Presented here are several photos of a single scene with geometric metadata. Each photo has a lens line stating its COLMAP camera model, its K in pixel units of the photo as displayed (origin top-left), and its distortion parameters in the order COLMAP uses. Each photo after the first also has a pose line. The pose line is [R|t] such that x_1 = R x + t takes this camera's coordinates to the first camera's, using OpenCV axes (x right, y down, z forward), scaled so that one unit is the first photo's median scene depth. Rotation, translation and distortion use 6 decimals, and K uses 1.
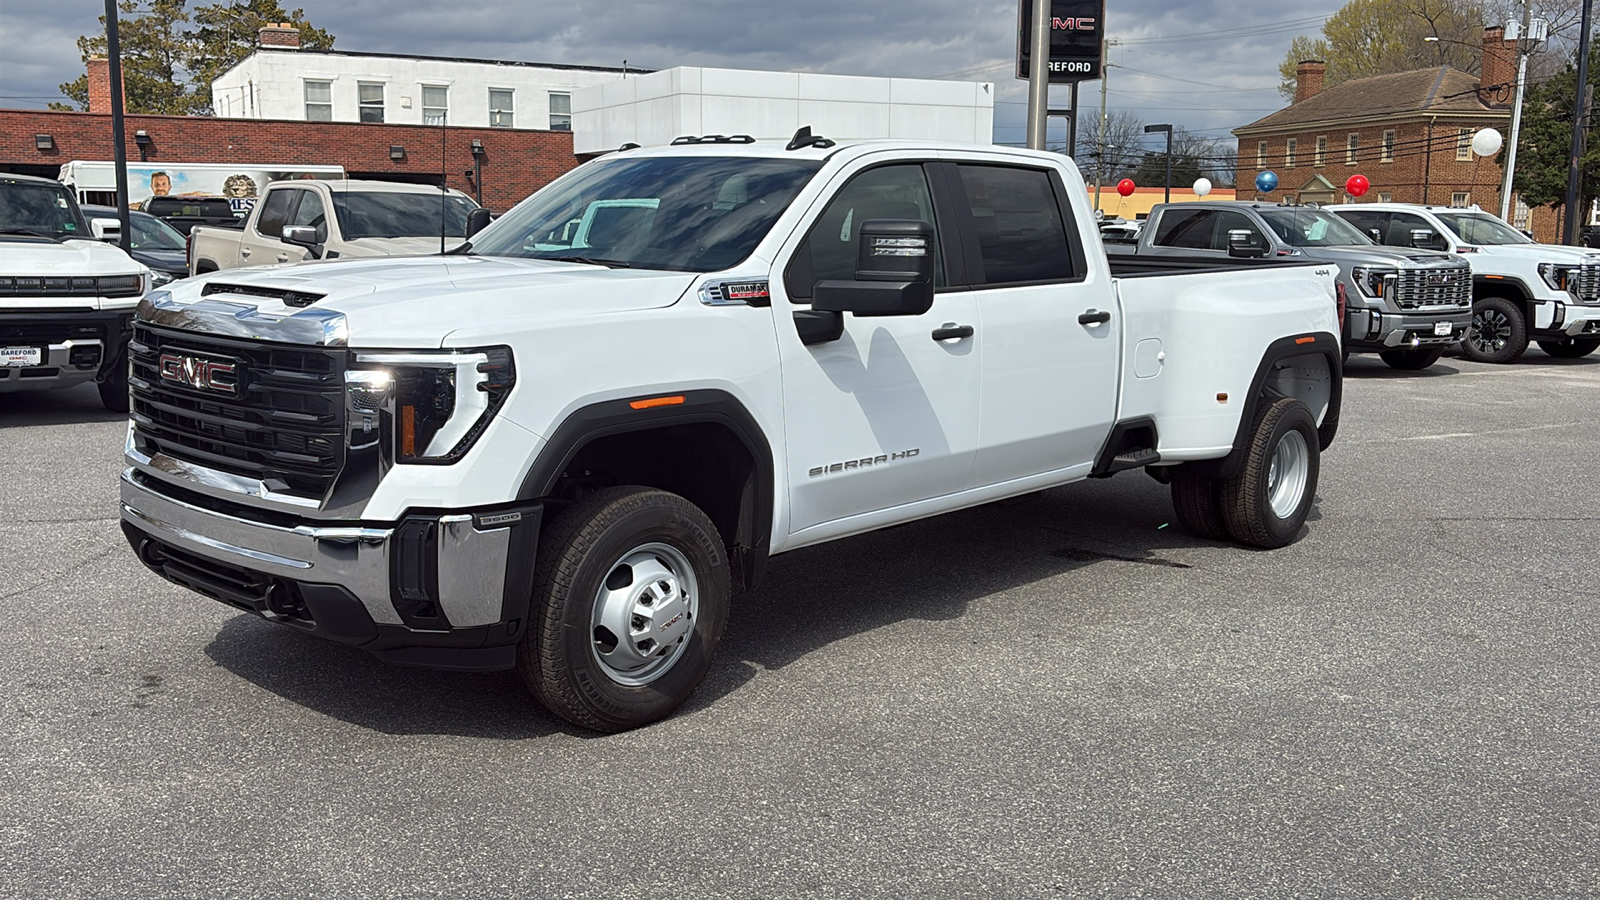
lens RADIAL K [[1513.3, 0, 770.6], [0, 1513.3, 453.1], [0, 0, 1]] dist [0.035632, -0.026847]
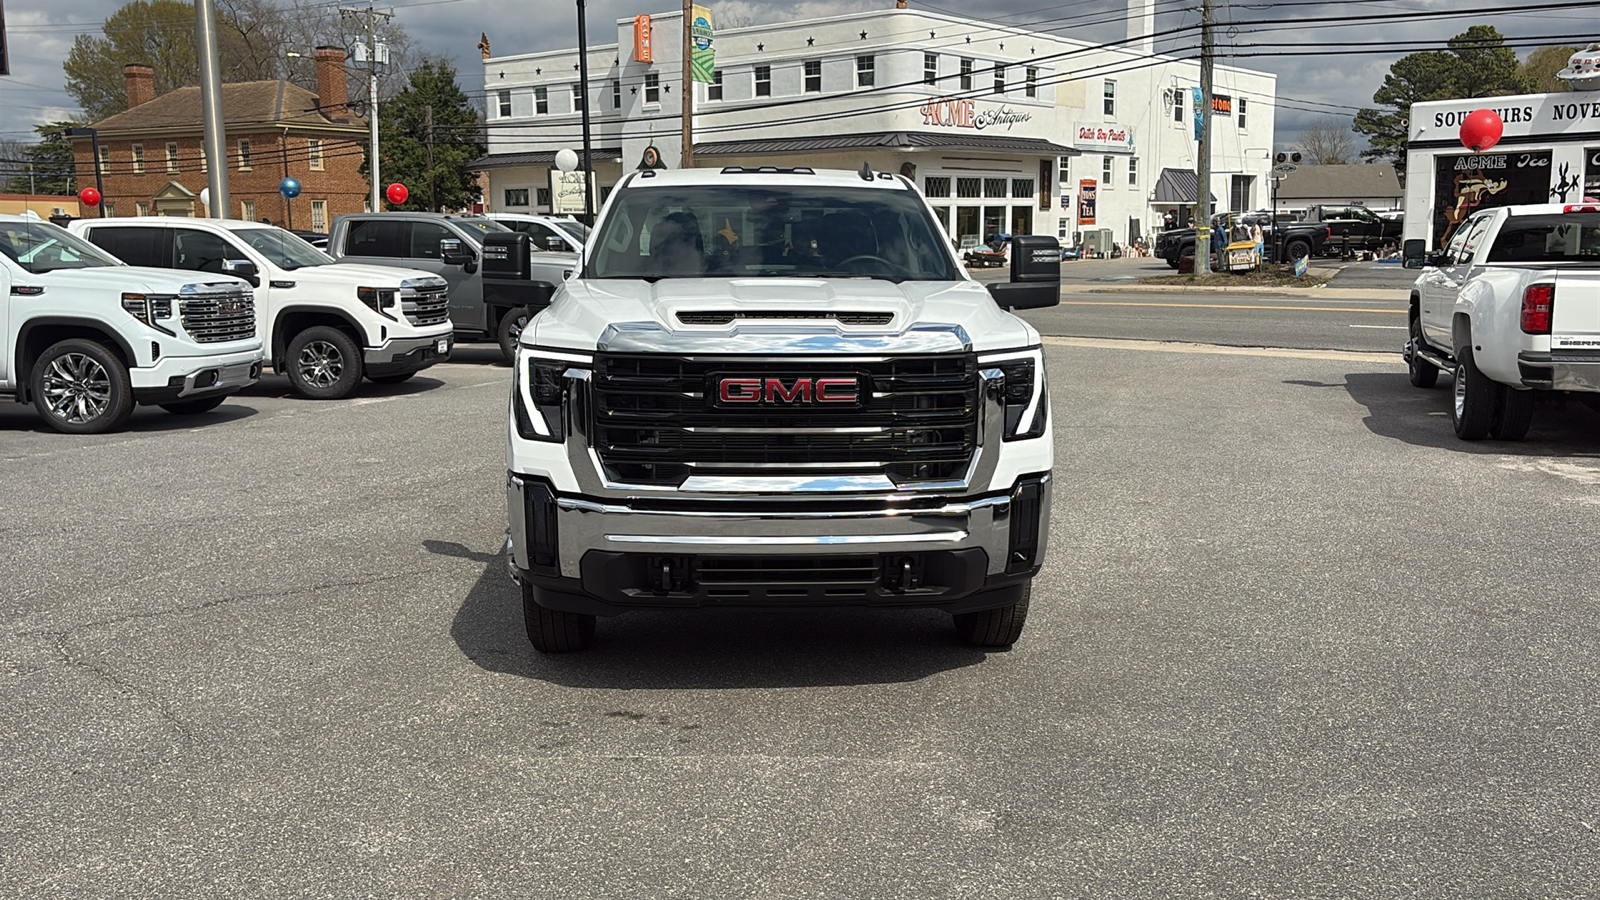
lens RADIAL K [[1502.1, 0, 794.8], [0, 1502.1, 490.0], [0, 0, 1]] dist [0.051680, -0.017196]
pose [[0.701131, -0.137490, 0.699651, -0.755338], [0.123238, 0.989833, 0.071015, -0.038978], [-0.702302, 0.036433, 0.710946, 0.160117]]
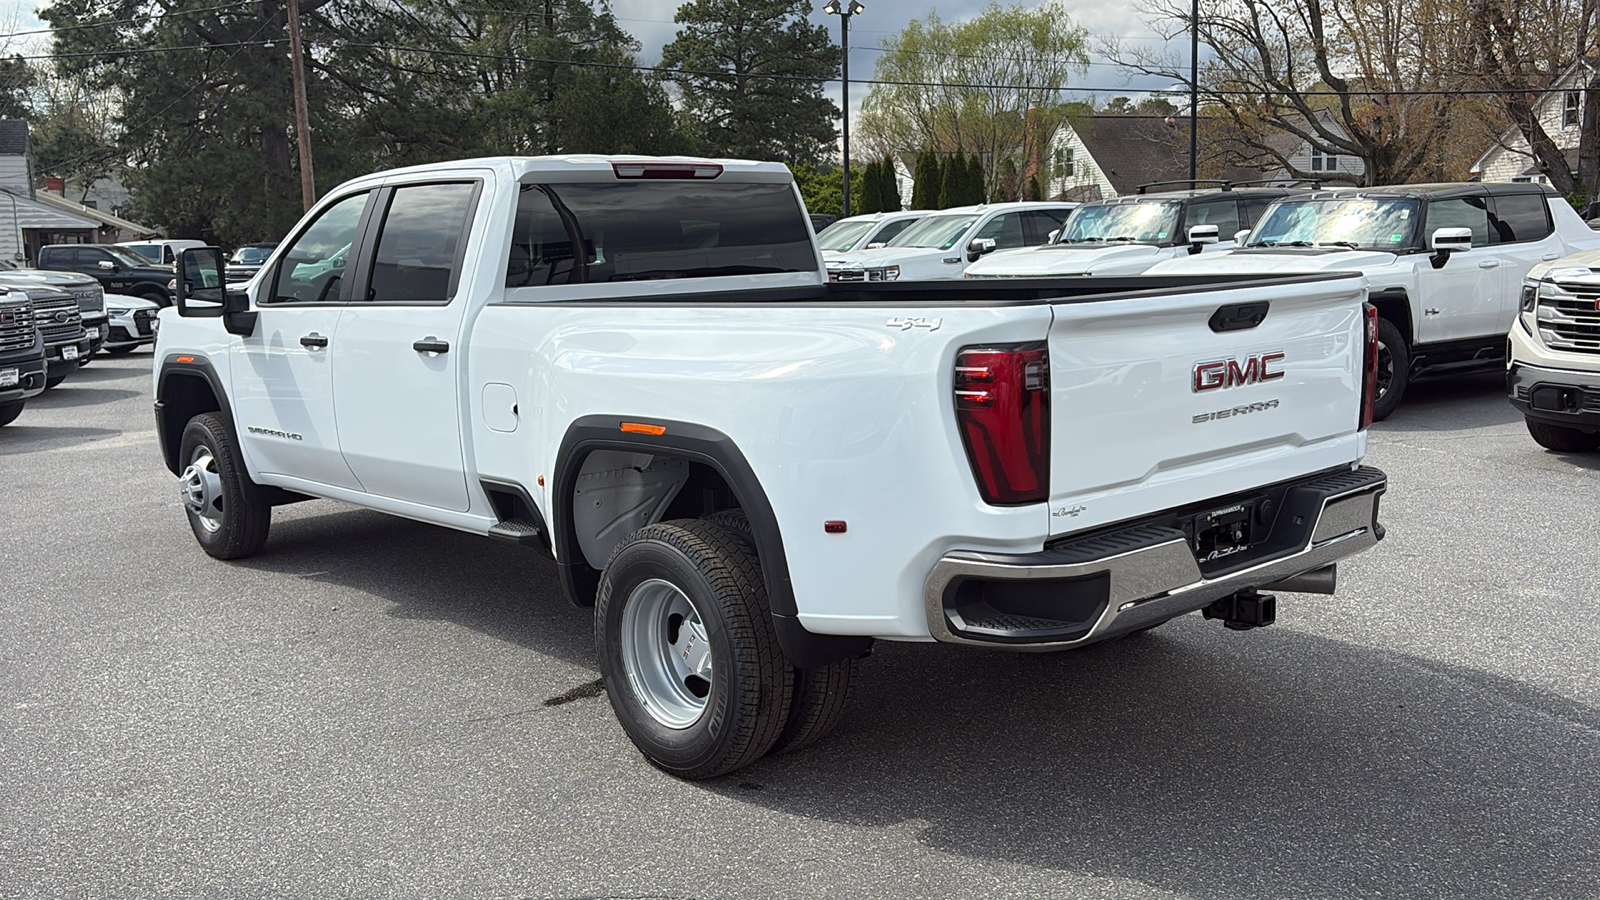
lens RADIAL K [[1471.9, 0, 782.5], [0, 1471.9, 453.6], [0, 0, 1]] dist [0.034724, -0.001291]
pose [[-0.095016, 0.131671, -0.986729, 1.011119], [-0.128925, 0.981238, 0.143352, -0.170335], [0.987092, 0.140835, -0.076258, 1.218729]]
